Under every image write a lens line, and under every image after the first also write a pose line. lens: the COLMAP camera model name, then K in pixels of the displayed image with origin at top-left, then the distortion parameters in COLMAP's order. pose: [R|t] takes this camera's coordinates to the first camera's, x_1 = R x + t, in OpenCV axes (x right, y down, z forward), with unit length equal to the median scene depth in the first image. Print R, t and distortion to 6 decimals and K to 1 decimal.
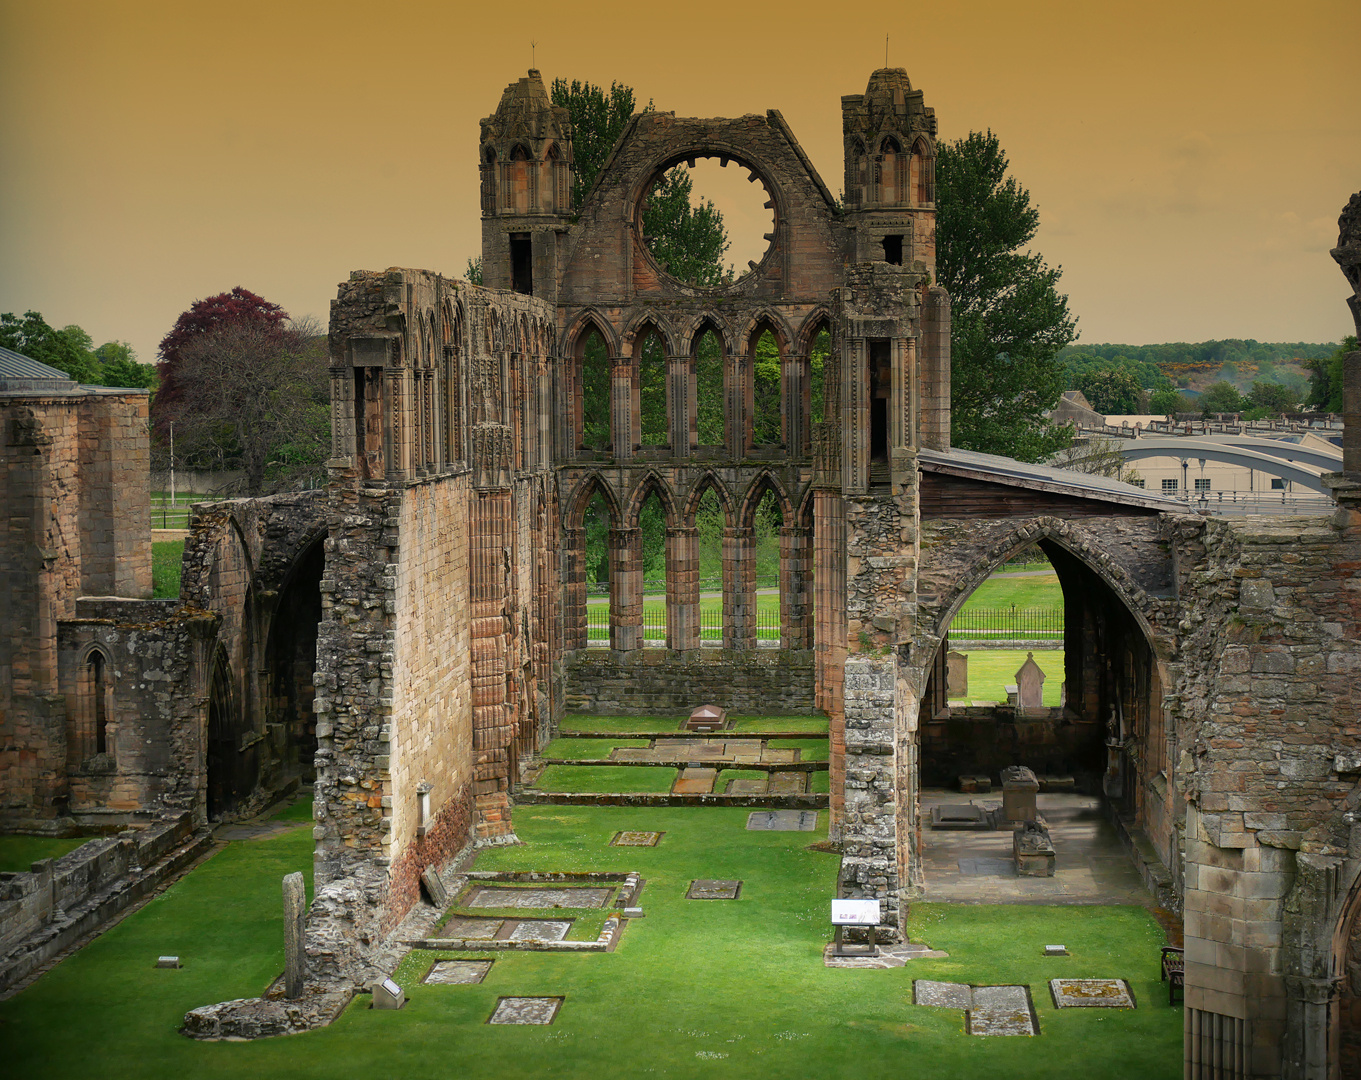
lens RADIAL K [[2577.0, 0, 676.5], [0, 2577.0, 539.3], [0, 0, 1]] dist [0.003574, 0.000000]
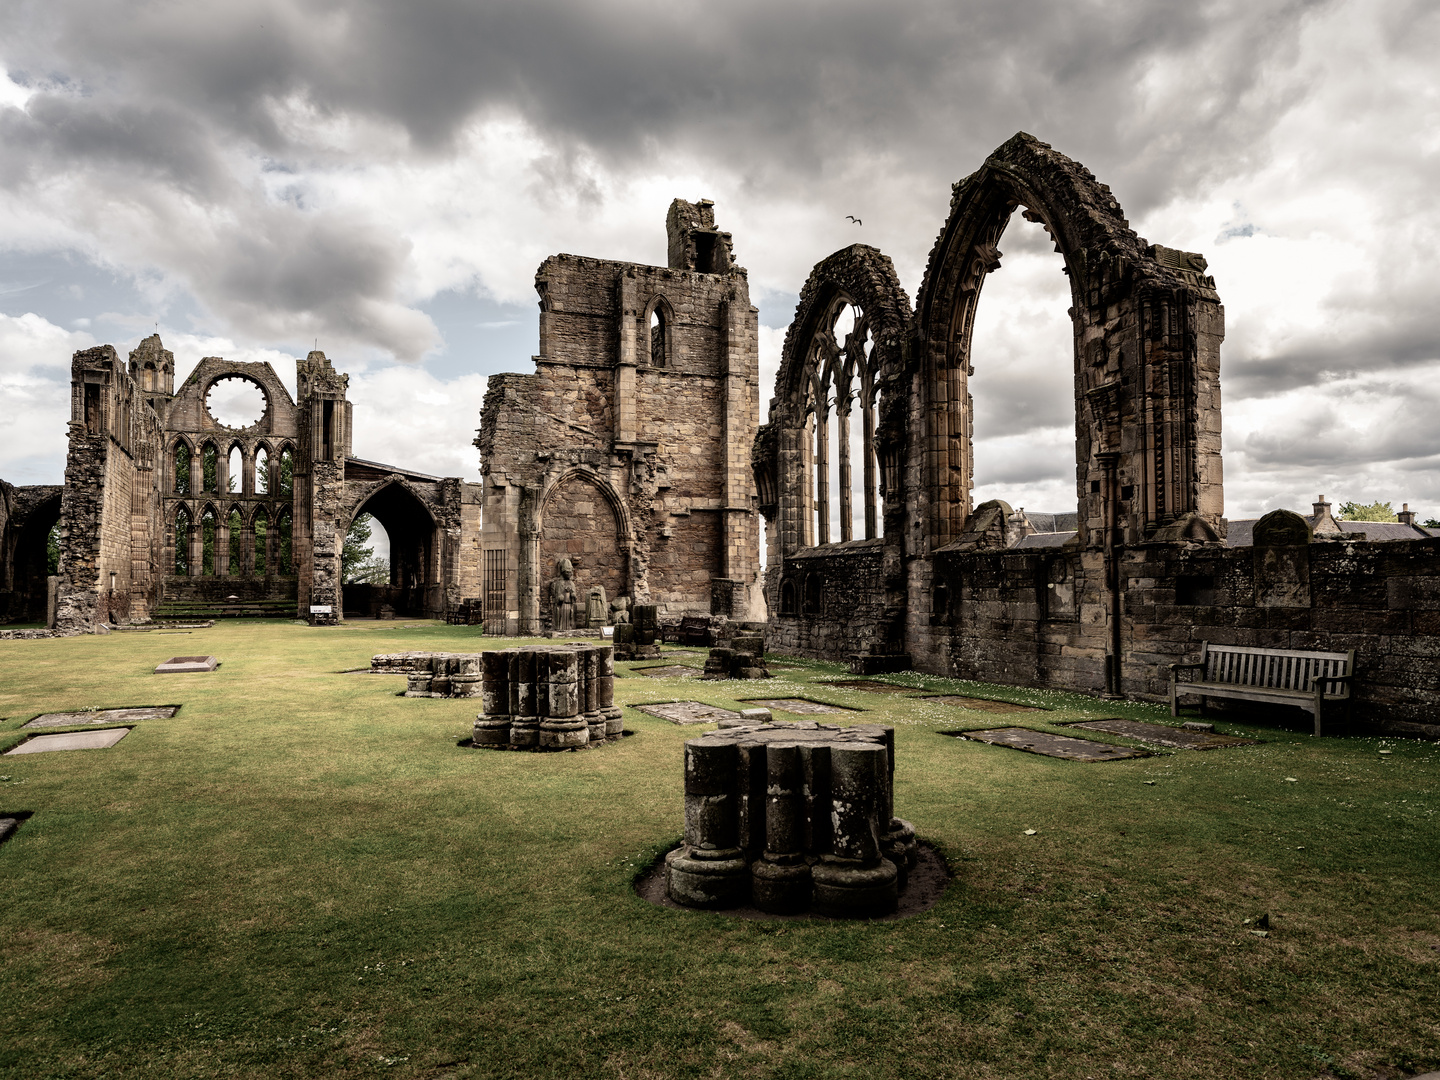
lens RADIAL K [[918.5, 0, 720.0], [0, 918.5, 544.8], [0, 0, 1]] dist [-0.006686, 0.000833]
pose [[0.861997, 0.022311, 0.506422, -0.039872], [0.030130, 0.995010, -0.095120, 0.144136], [-0.506017, 0.097252, 0.857023, 0.024782]]
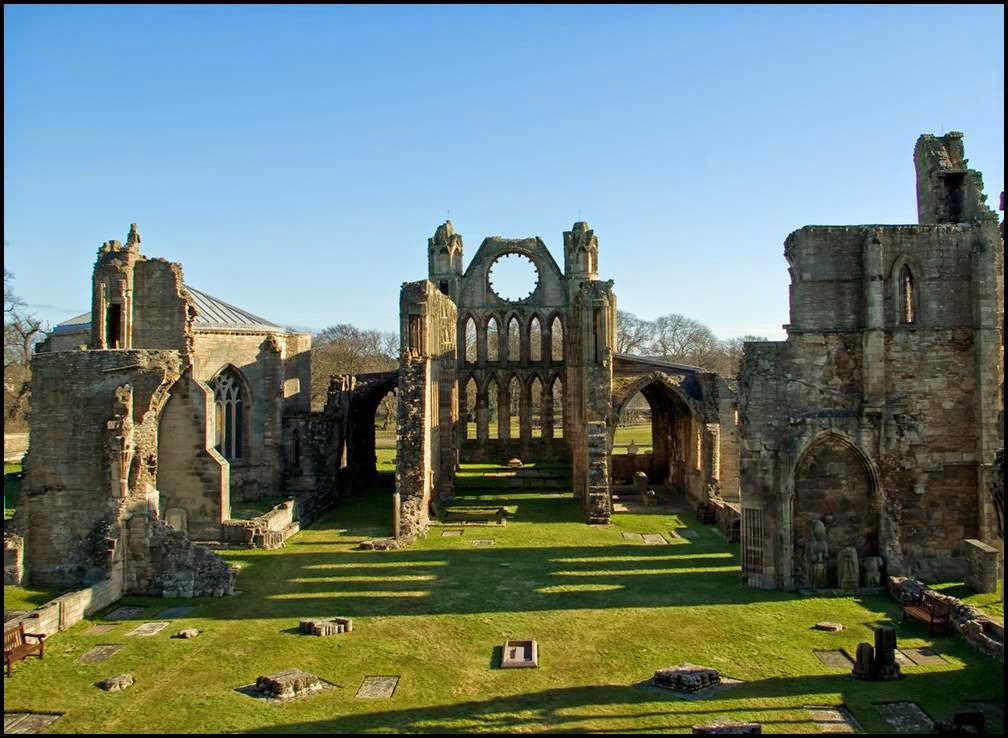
lens RADIAL K [[1032.6, 0, 574.0], [0, 1032.6, 308.3], [0, 0, 1]] dist [-0.082022, 0.000000]
pose [[0.992913, 0.005591, 0.118714, -0.068315], [0.008737, 0.992756, -0.119833, 0.049466], [-0.118524, 0.120021, 0.985671, -0.080667]]
